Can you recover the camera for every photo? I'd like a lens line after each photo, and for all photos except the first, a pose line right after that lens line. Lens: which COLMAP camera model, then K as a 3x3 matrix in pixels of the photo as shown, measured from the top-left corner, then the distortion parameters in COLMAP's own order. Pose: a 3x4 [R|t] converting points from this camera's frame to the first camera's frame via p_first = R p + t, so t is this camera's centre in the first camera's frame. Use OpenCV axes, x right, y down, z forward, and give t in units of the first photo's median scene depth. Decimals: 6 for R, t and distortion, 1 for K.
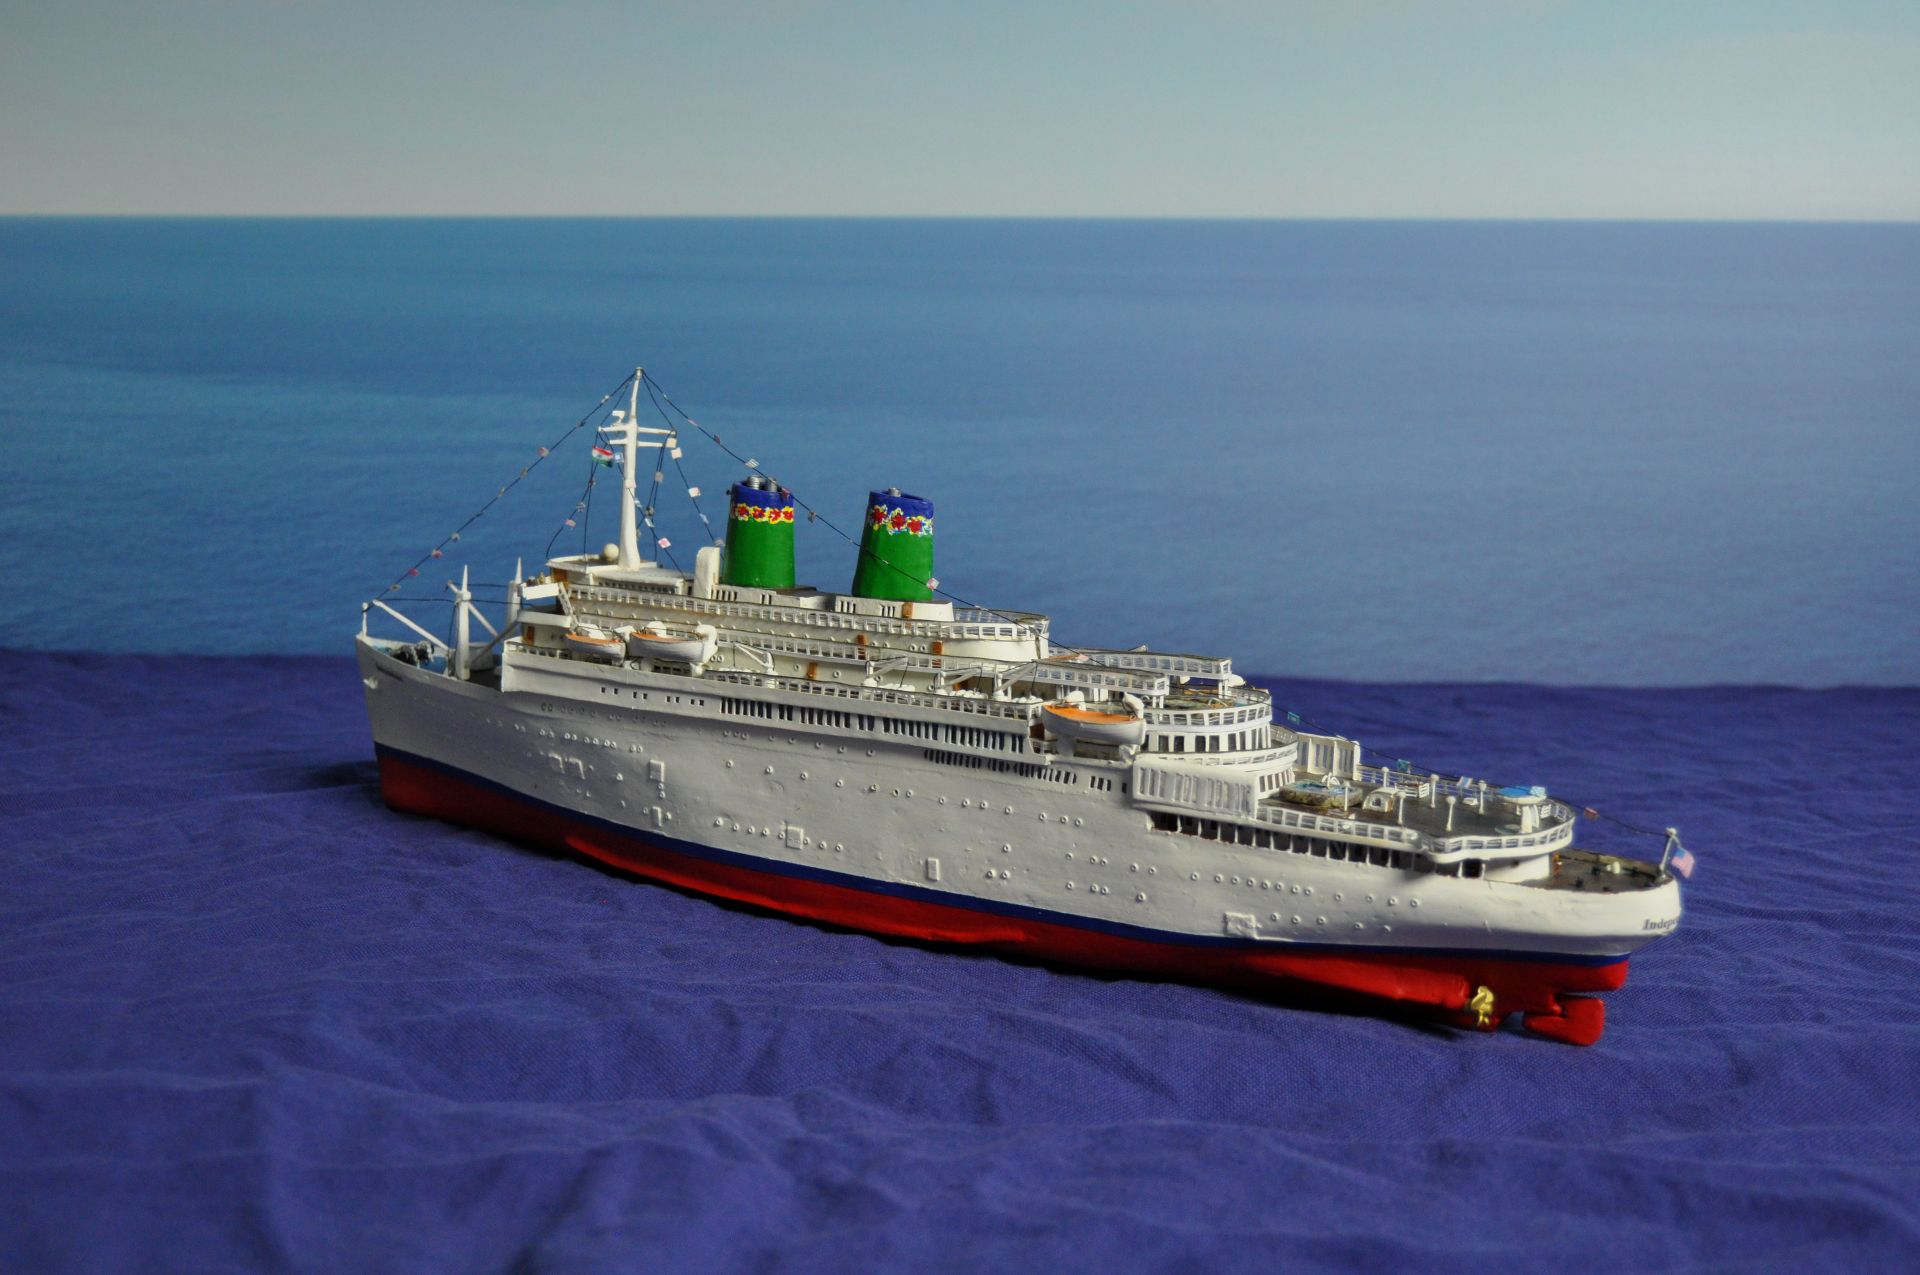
lens RADIAL K [[2243.7, 0, 960.0], [0, 2243.7, 637.5], [0, 0, 1]] dist [-0.087780, 0.001227]
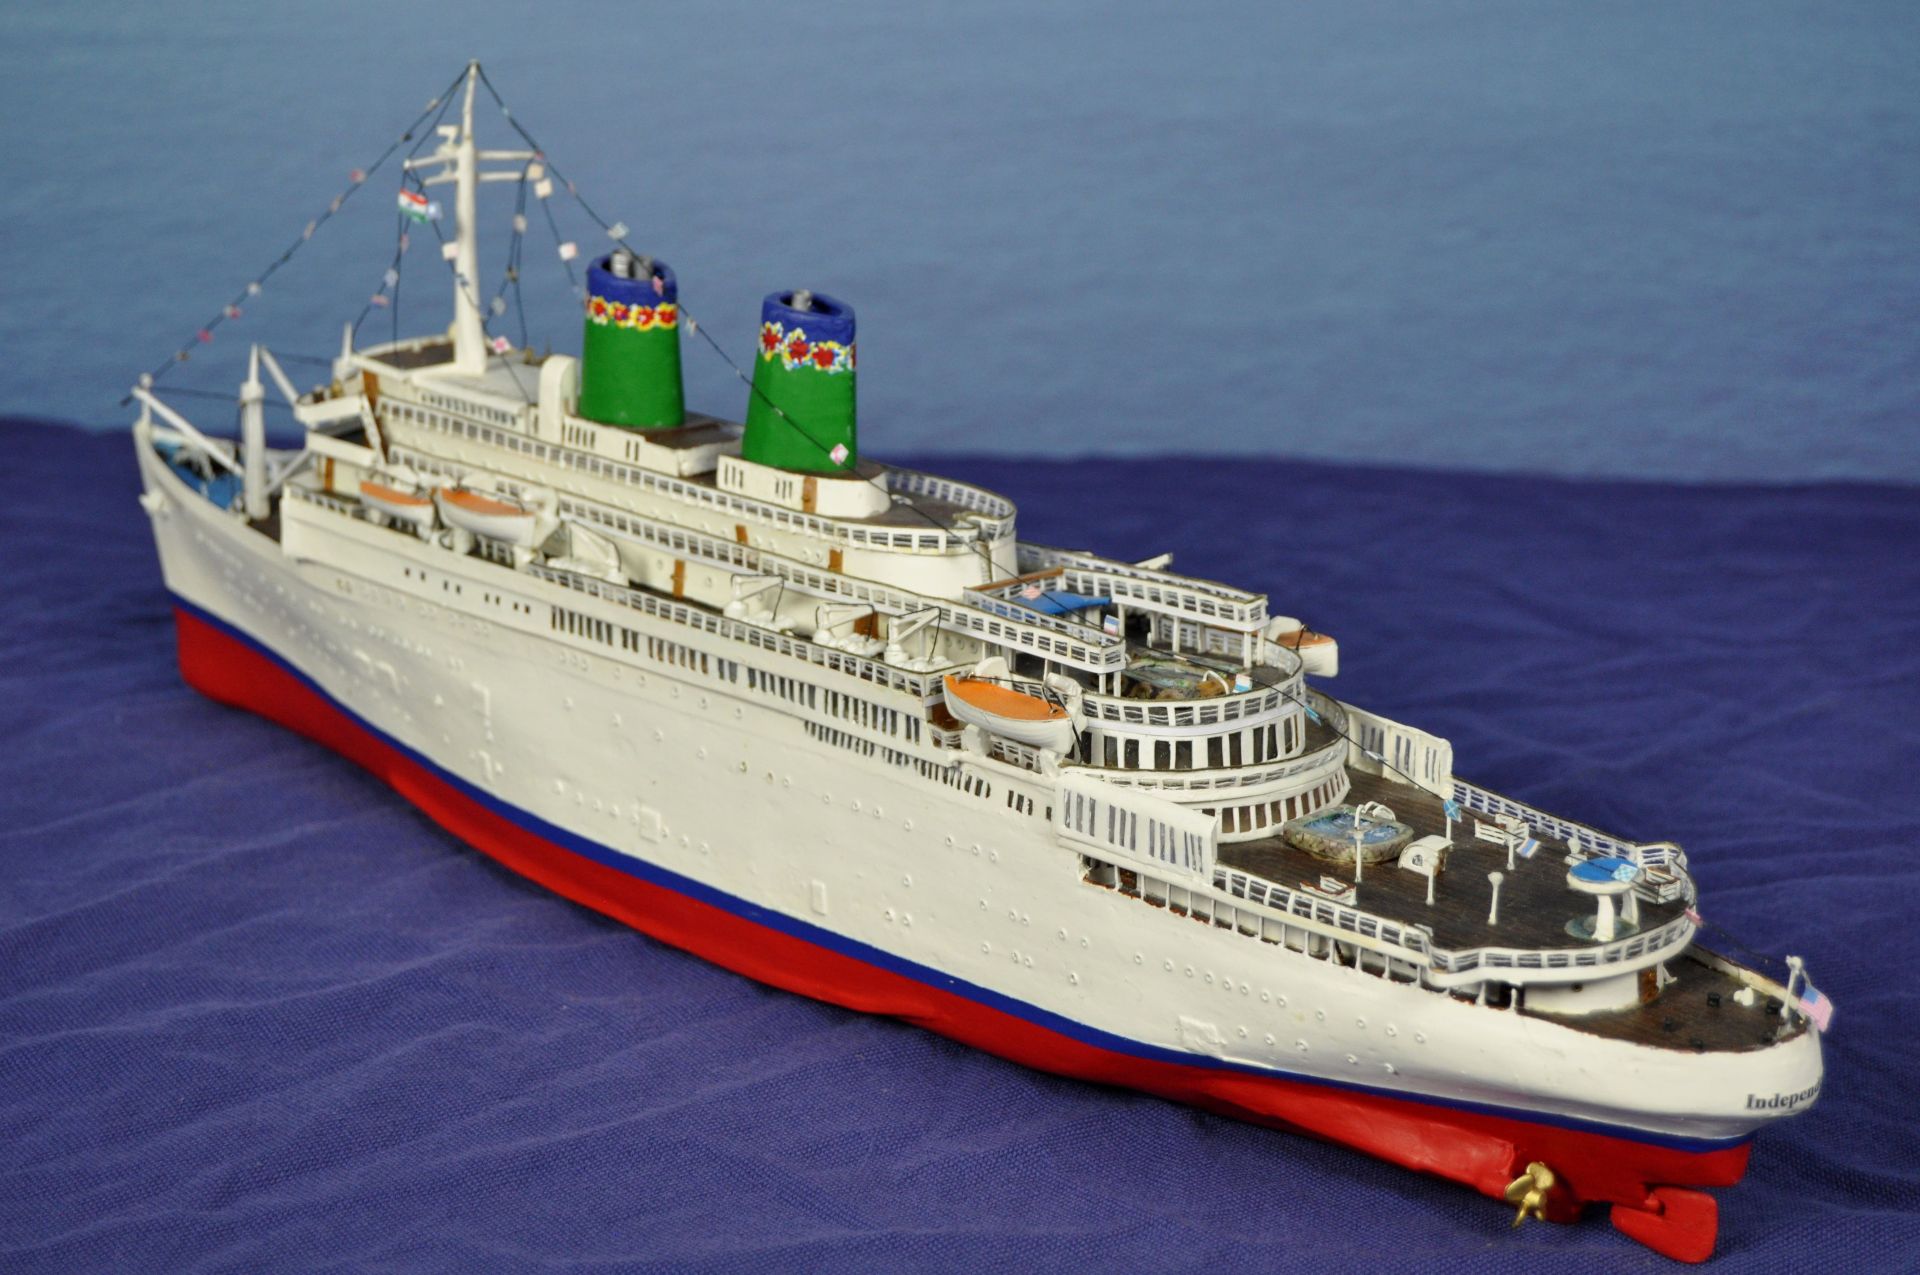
lens RADIAL K [[4080.3, 0, 960.0], [0, 4080.3, 637.5], [0, 0, 1]] dist [-0.050926, -0.426284]
pose [[0.978263, 0.031846, -0.204908, 0.274621], [-0.000432, 0.988448, 0.151557, -0.155575], [0.207367, -0.148174, 0.966976, -0.142869]]
